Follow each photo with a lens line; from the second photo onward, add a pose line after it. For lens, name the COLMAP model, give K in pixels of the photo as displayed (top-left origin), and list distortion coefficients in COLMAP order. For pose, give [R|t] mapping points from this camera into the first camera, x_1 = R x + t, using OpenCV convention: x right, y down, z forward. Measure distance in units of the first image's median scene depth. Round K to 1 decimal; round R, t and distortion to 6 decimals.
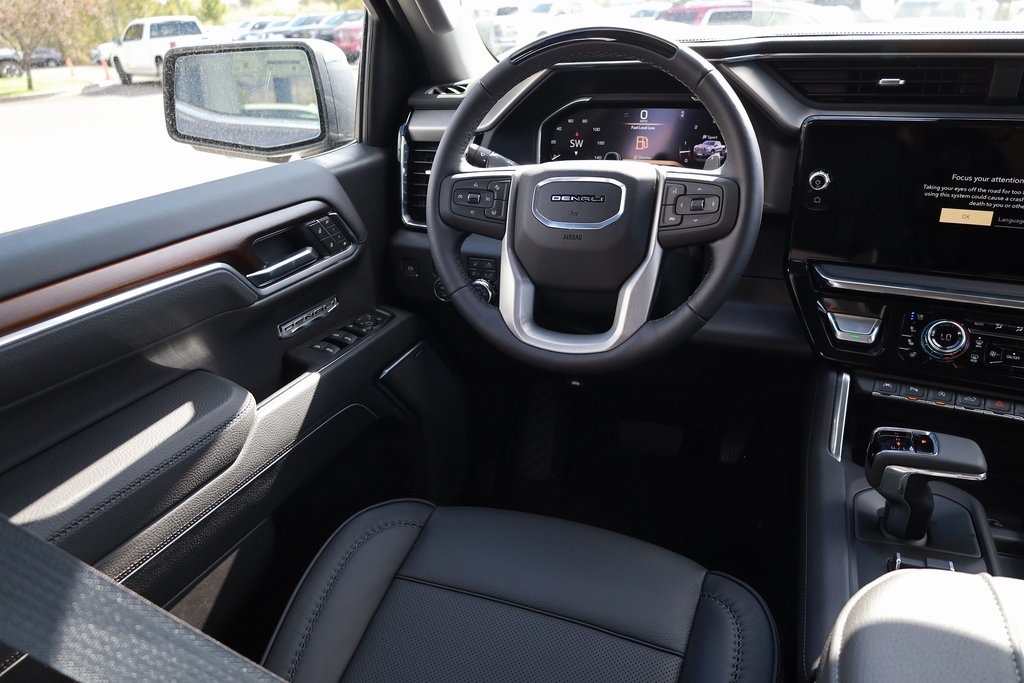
lens RADIAL K [[701.8, 0, 512.4], [0, 701.8, 341.5], [0, 0, 1]] dist [-0.011412, 0.009119]
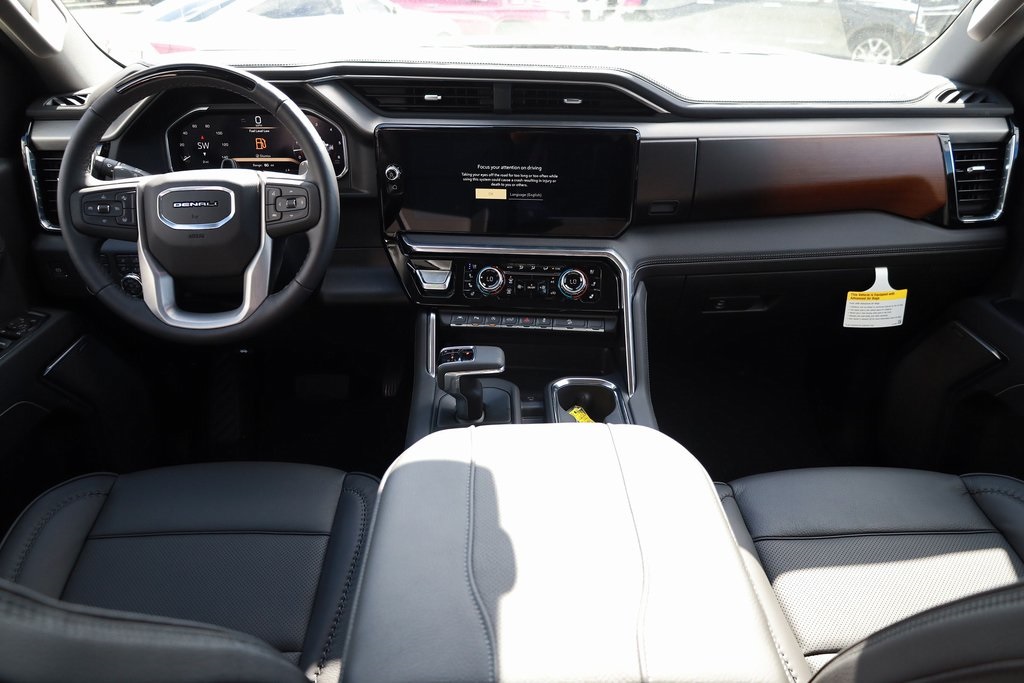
lens RADIAL K [[701.8, 0, 507.2], [0, 701.8, 342.8], [0, 0, 1]] dist [-0.011412, 0.009119]
pose [[0.917203, -0.153469, 0.367677, 0.099046], [0.129577, 0.987570, 0.088970, -0.000460], [-0.376761, -0.033961, 0.925688, -0.340663]]
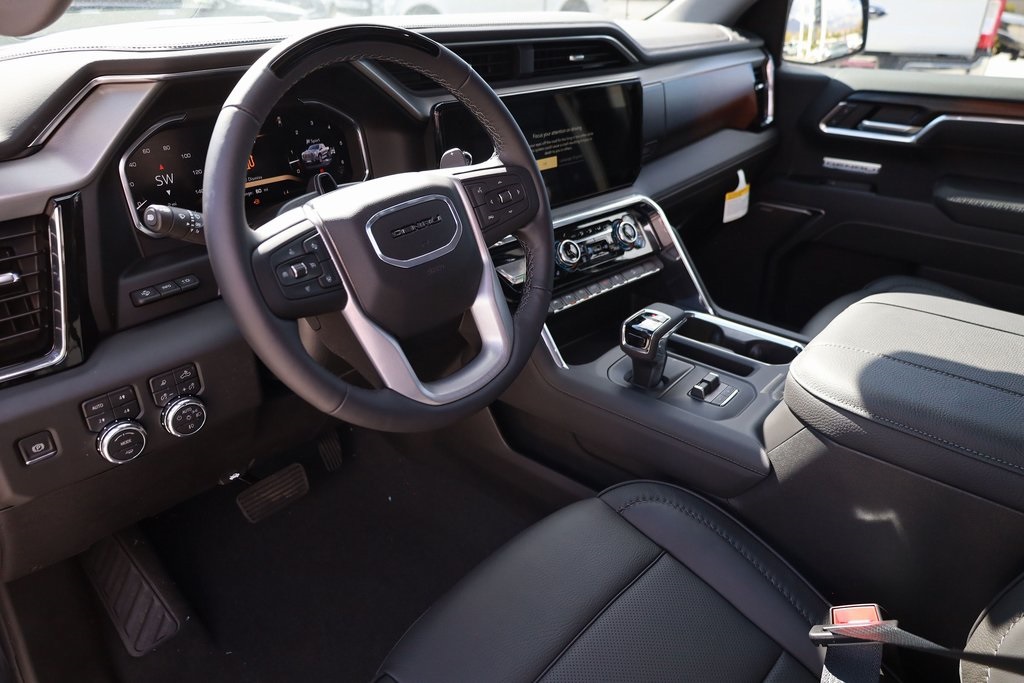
lens RADIAL K [[701.8, 0, 527.5], [0, 701.8, 351.4], [0, 0, 1]] dist [-0.011412, 0.009119]
pose [[0.319042, -0.412656, 0.853186, -0.623333], [0.373353, 0.882160, 0.287057, -0.249033], [-0.871102, 0.226956, 0.435513, 0.507788]]
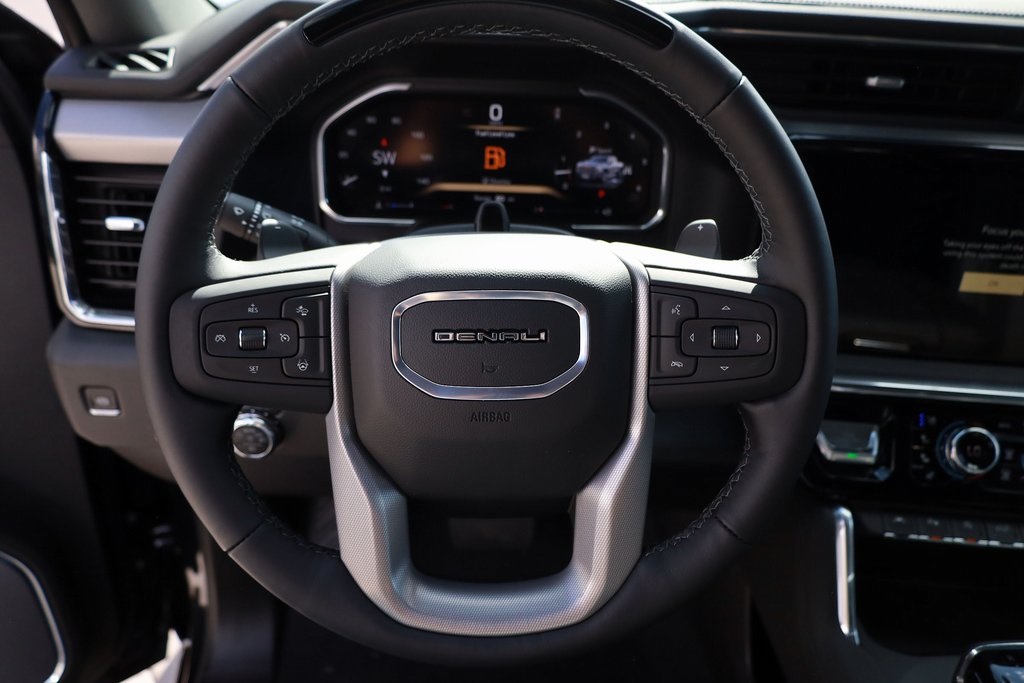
lens RADIAL K [[701.8, 0, 510.0], [0, 701.8, 341.2], [0, 0, 1]] dist [-0.011412, 0.009119]
pose [[0.915970, -0.133003, 0.378562, -0.074567], [0.097179, 0.988910, 0.112309, -0.238322], [-0.389301, -0.066083, 0.918737, 0.514060]]
